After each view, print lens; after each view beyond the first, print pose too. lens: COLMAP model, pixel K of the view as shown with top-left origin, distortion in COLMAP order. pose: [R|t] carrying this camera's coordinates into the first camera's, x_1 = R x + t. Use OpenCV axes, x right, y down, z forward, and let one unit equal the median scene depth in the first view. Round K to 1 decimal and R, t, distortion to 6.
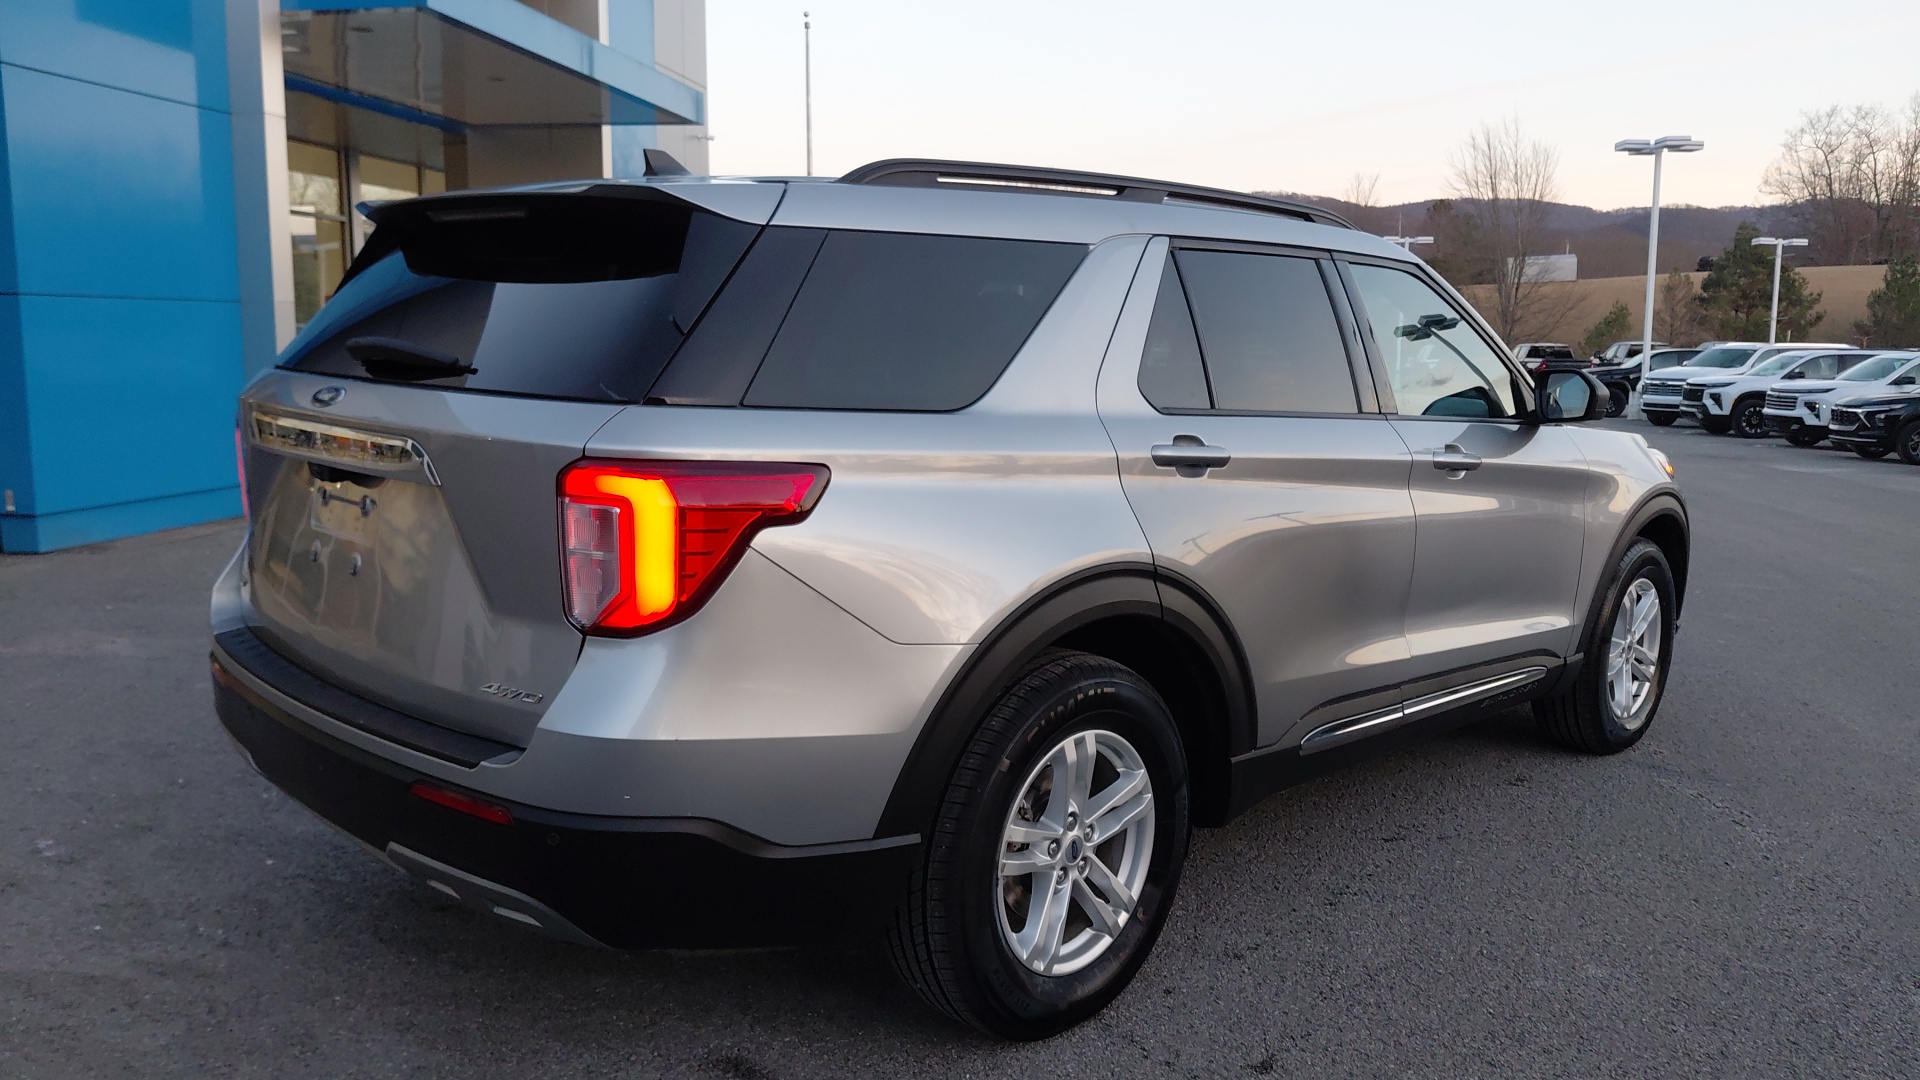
lens RADIAL K [[1438.6, 0, 955.5], [0, 1438.6, 541.6], [0, 0, 1]] dist [0.056733, -0.076618]
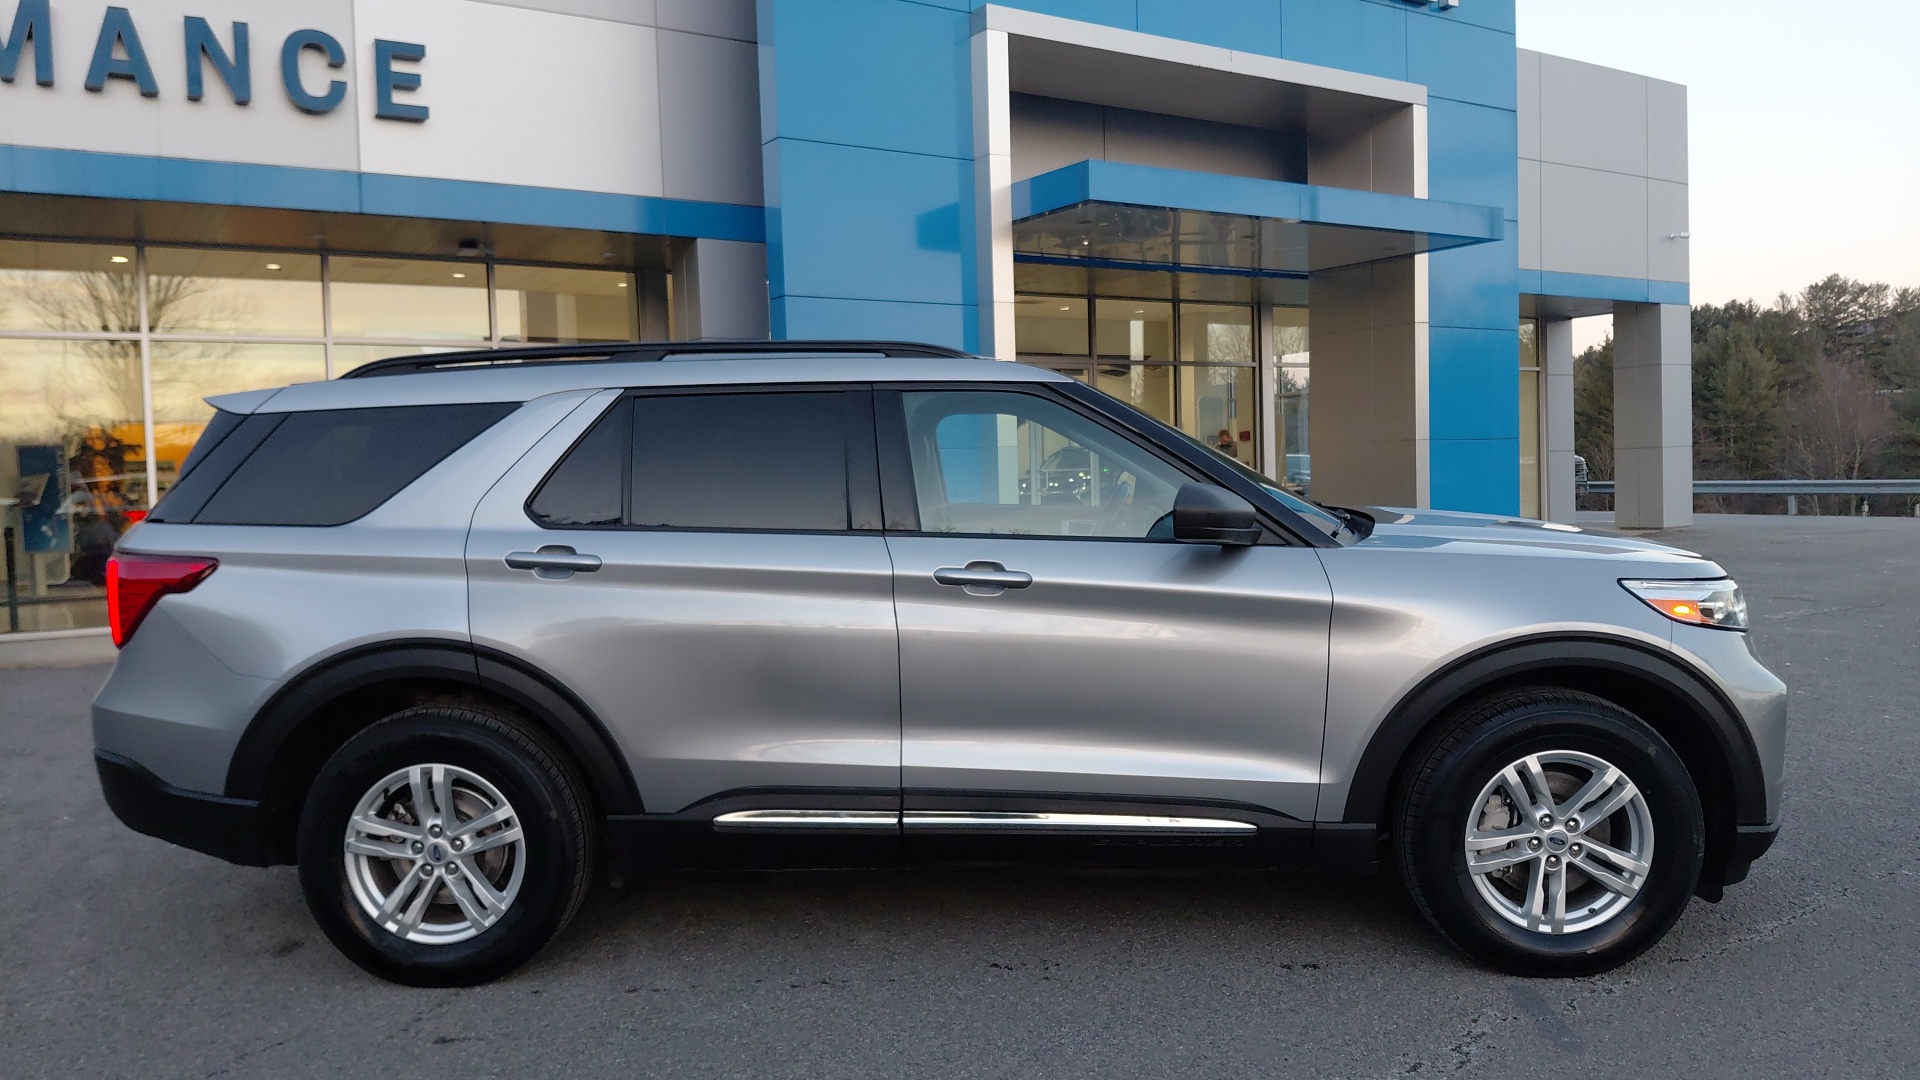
lens RADIAL K [[1438.6, 0, 956.1], [0, 1438.6, 545.6], [0, 0, 1]] dist [0.056733, -0.076618]
pose [[0.676549, 0.009159, -0.736341, 1.298326], [-0.069571, 0.996245, -0.051530, -0.031914], [0.733104, 0.086090, 0.674646, 0.389537]]
